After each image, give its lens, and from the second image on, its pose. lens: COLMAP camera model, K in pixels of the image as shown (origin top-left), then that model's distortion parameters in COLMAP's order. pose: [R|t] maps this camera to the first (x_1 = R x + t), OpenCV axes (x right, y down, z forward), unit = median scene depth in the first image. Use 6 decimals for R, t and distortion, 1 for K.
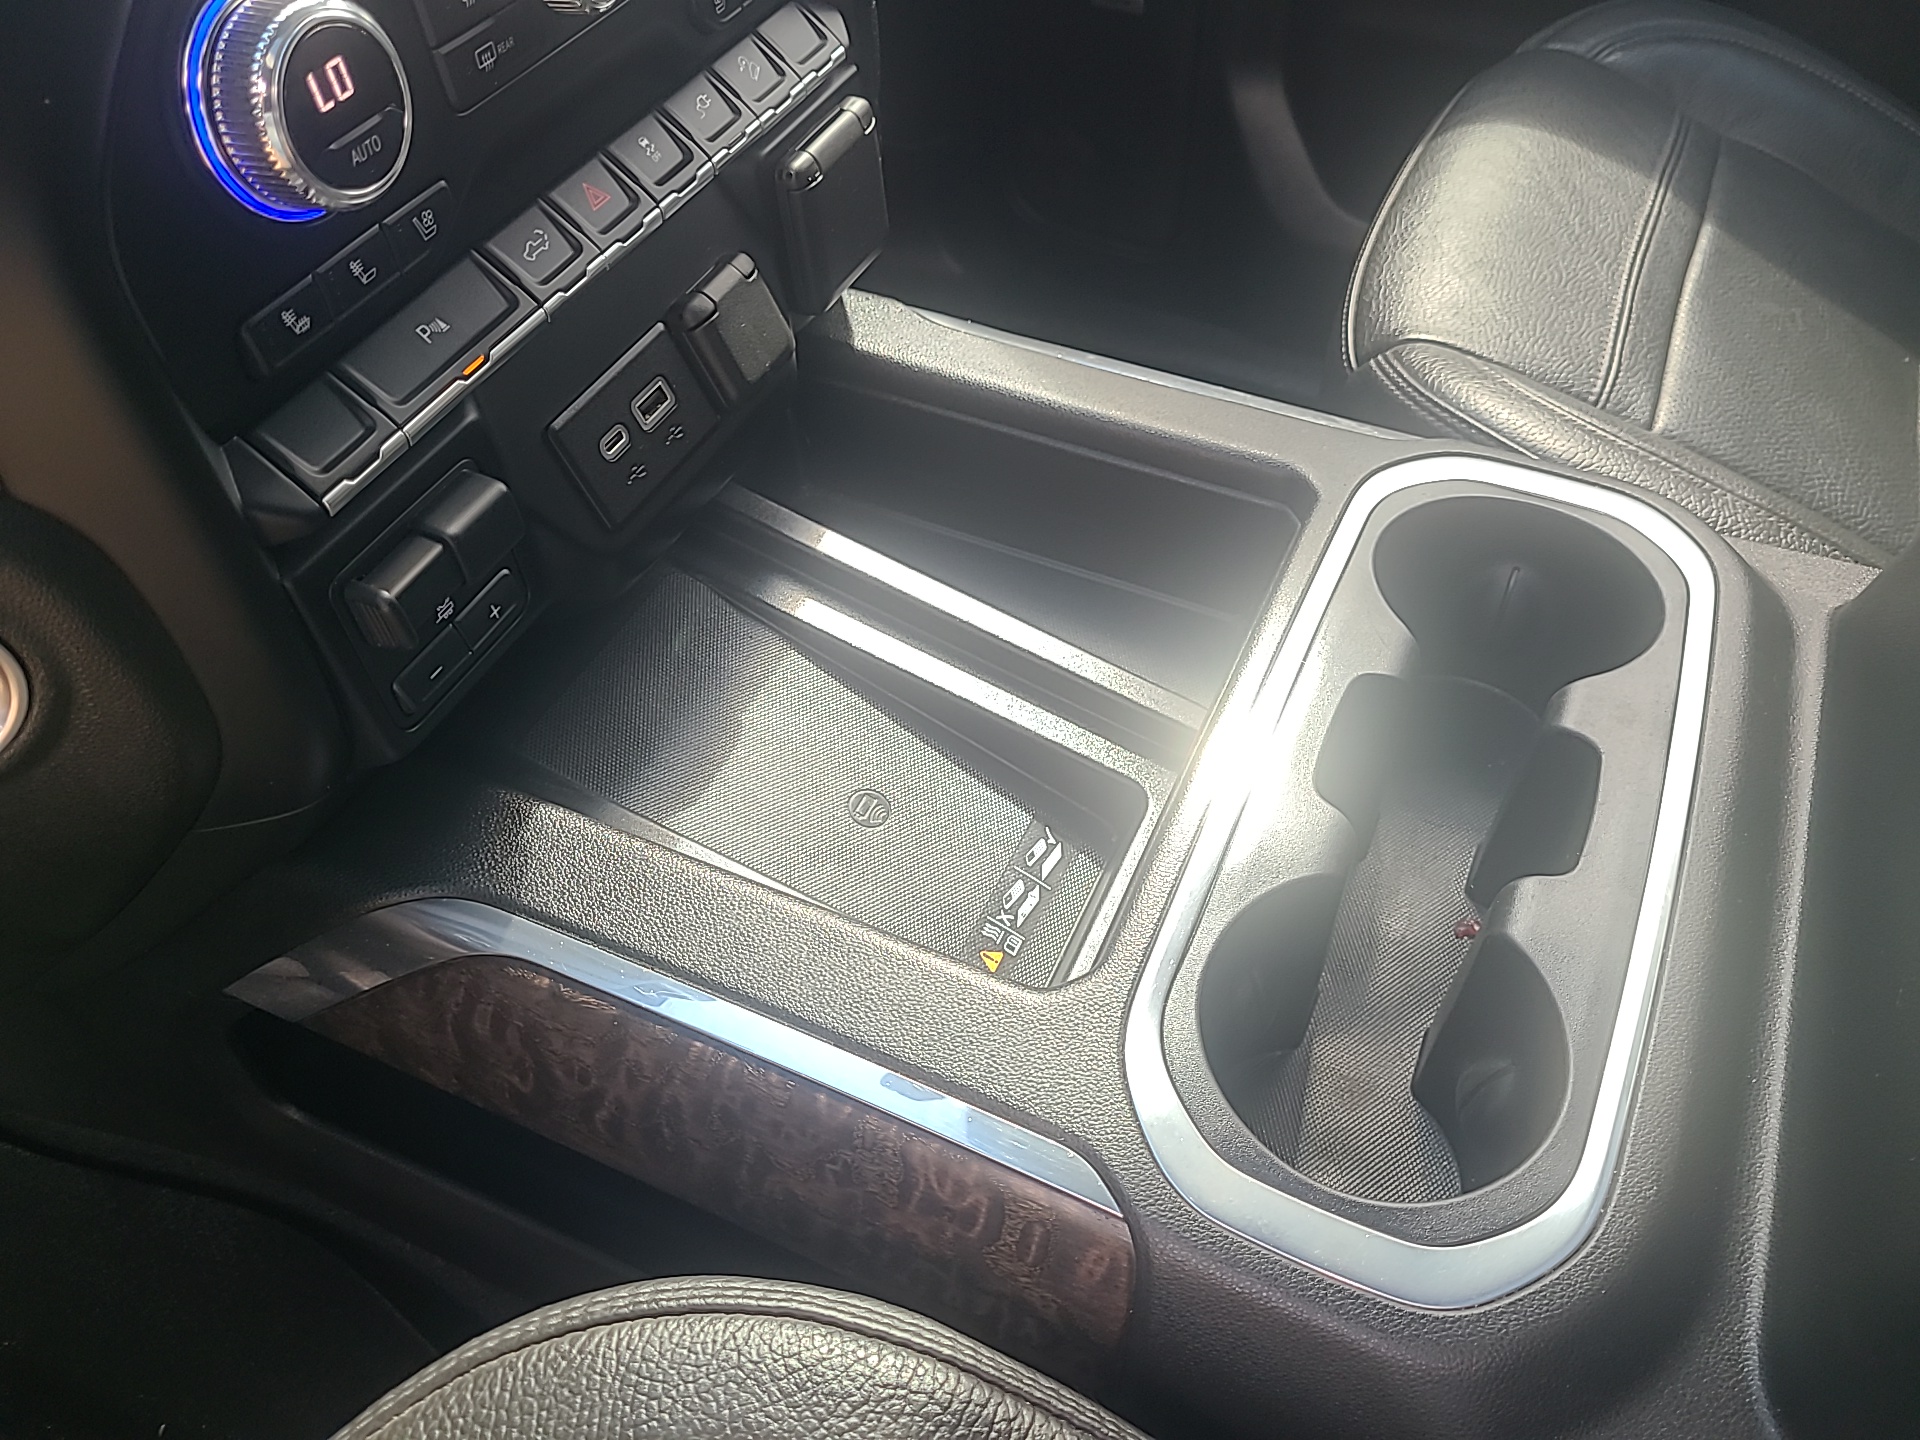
lens RADIAL K [[1459.9, 0, 947.7], [0, 1459.9, 733.9], [0, 0, 1]] dist [-0.006668, -0.026183]
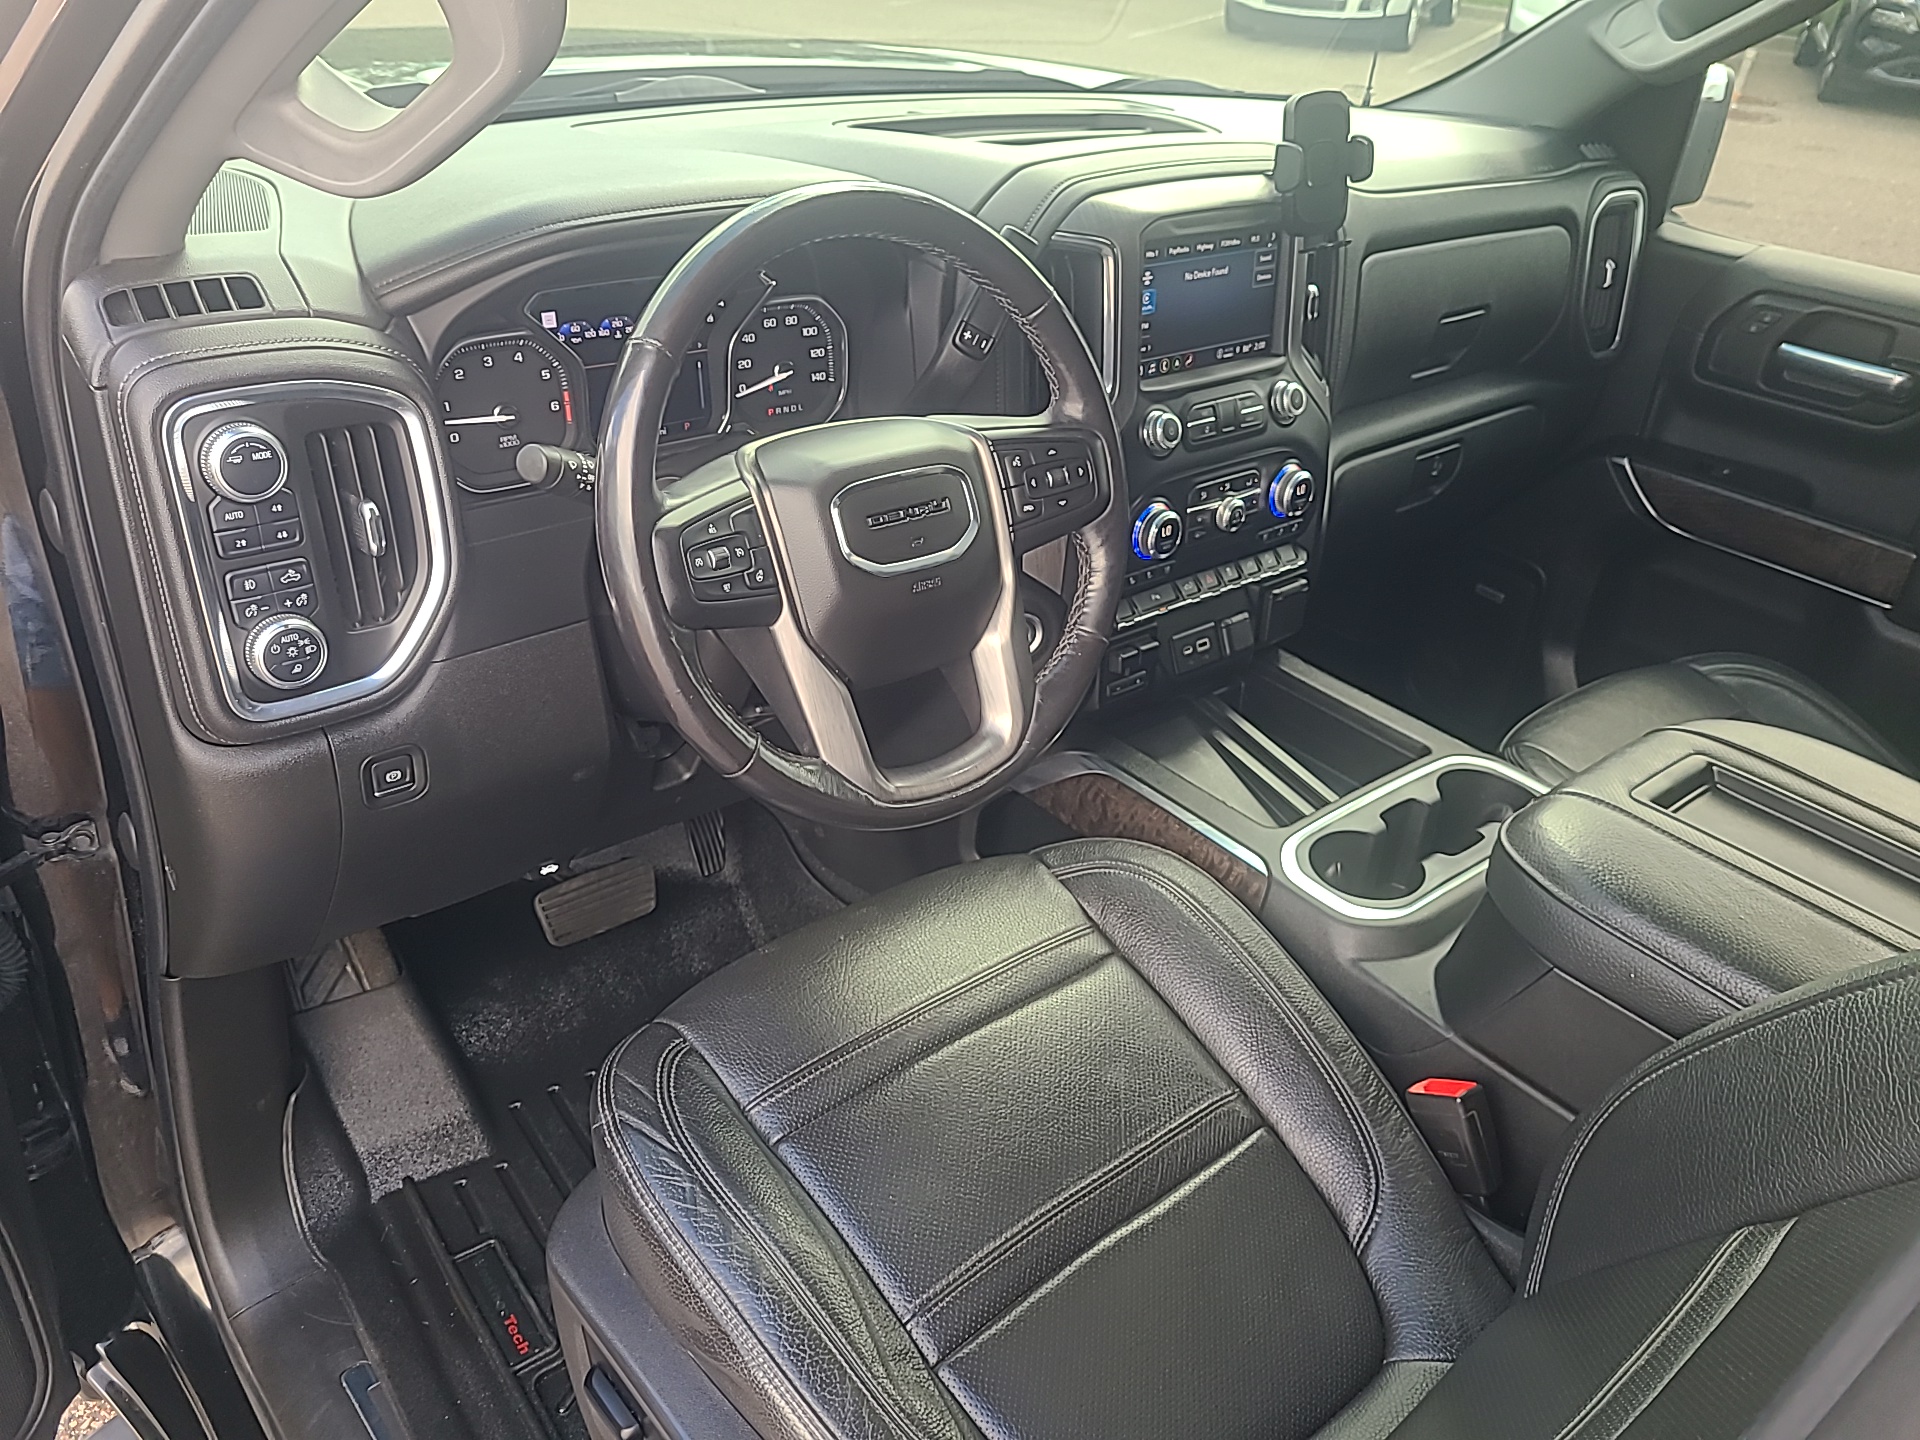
lens RADIAL K [[1459.9, 0, 981.4], [0, 1459.9, 715.1], [0, 0, 1]] dist [-0.006668, -0.026183]
pose [[0.910708, 0.283761, -0.300151, 0.347241], [-0.366525, 0.890222, -0.270489, 0.935170], [0.190446, 0.356349, 0.914738, -1.902880]]
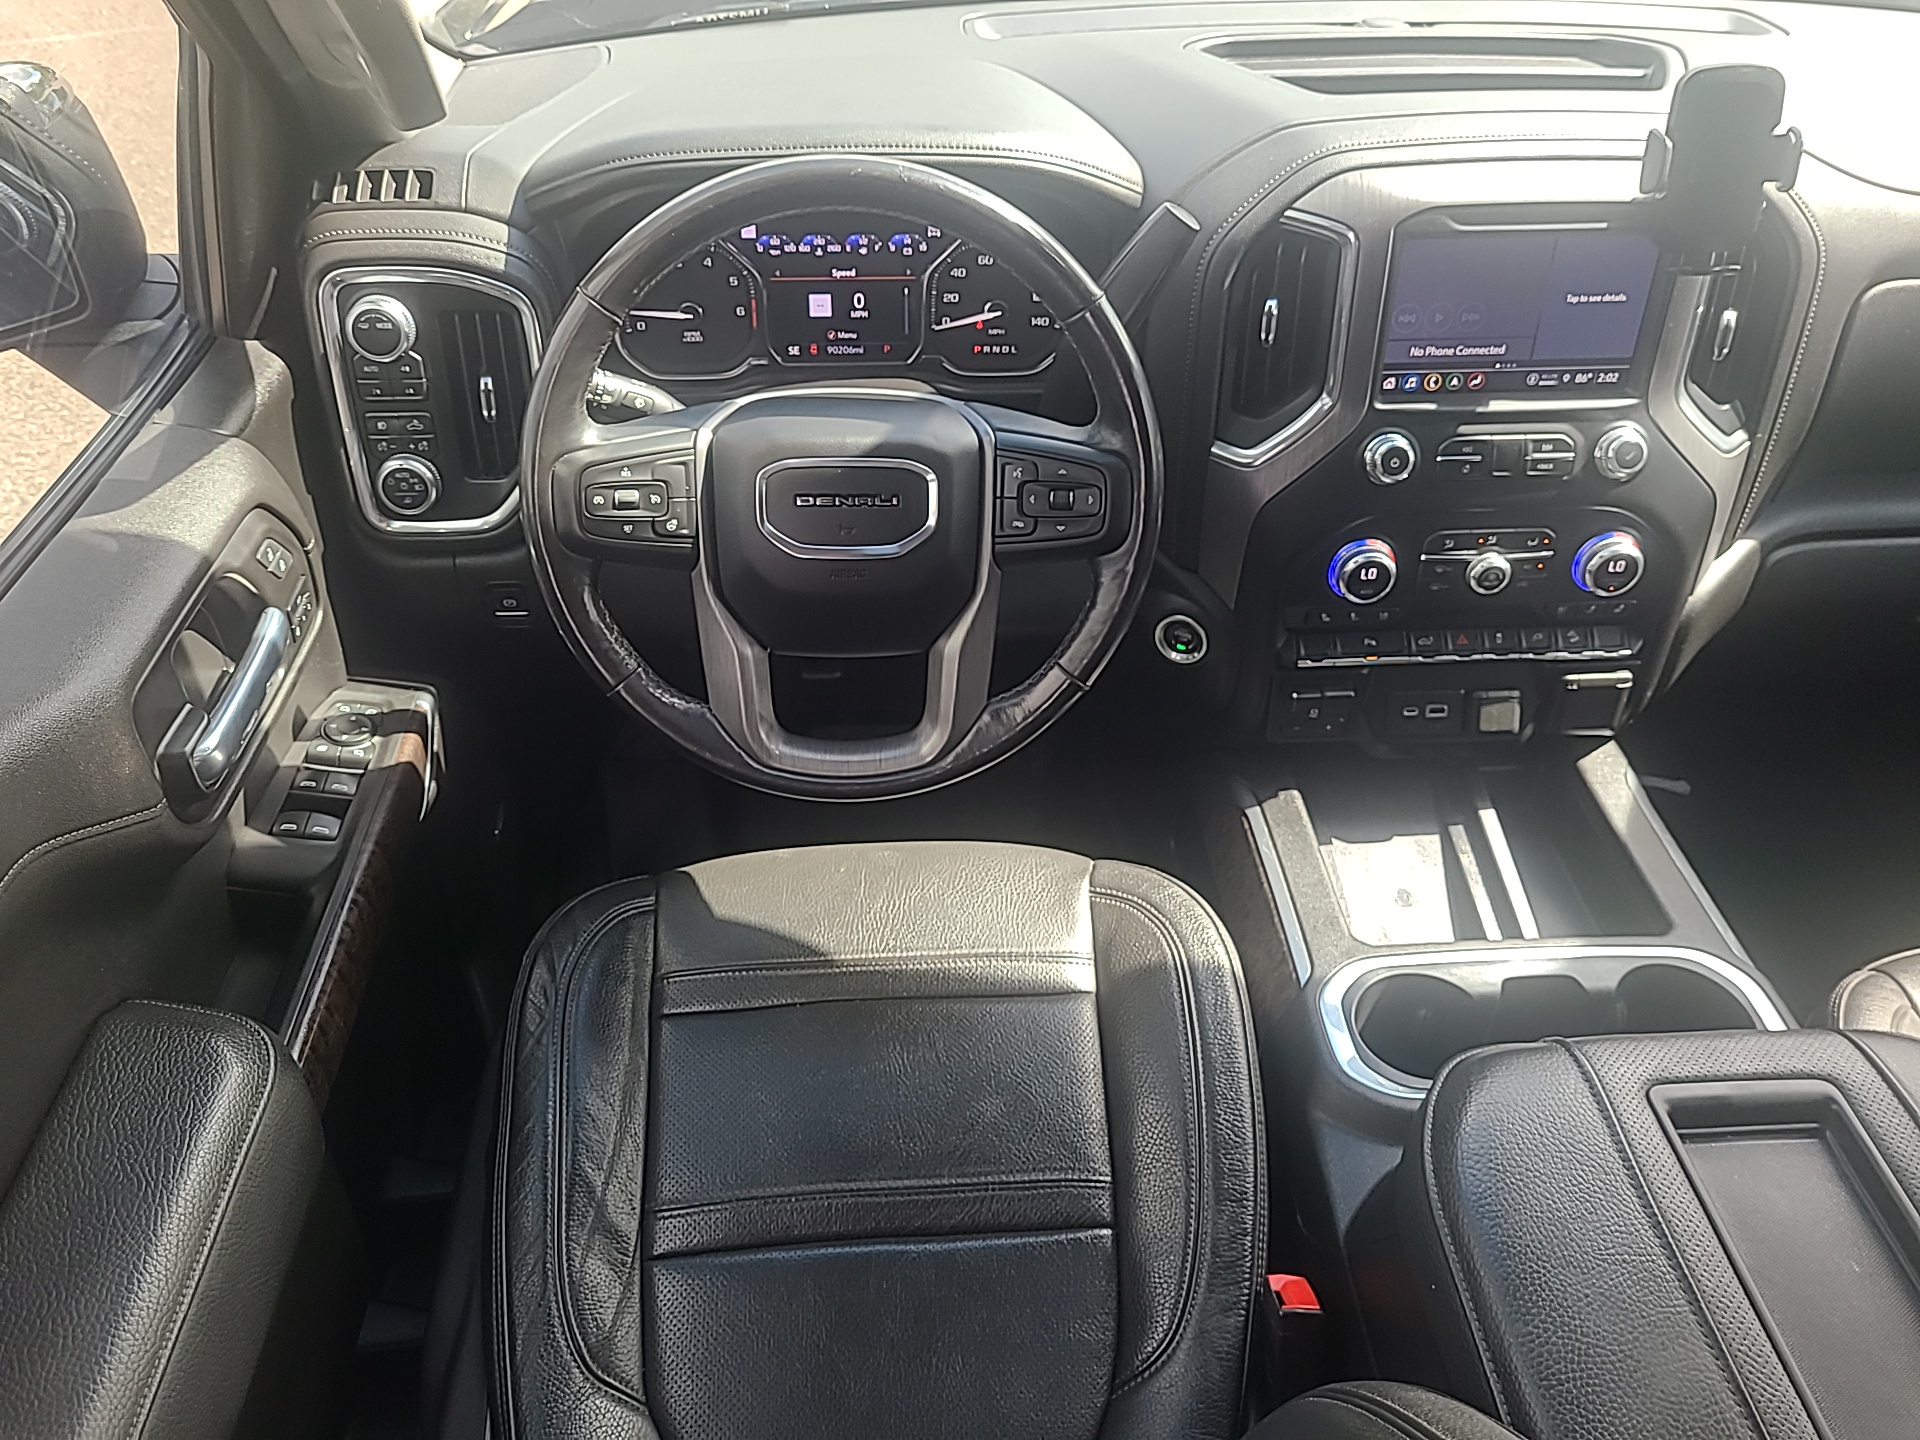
lens RADIAL K [[1459.9, 0, 966.4], [0, 1459.9, 728.4], [0, 0, 1]] dist [-0.006668, -0.026183]
pose [[0.486268, 0.575692, -0.657361, 1.158482], [-0.673091, 0.726505, 0.138342, 0.001333], [0.557218, 0.375192, 0.740769, -1.435159]]
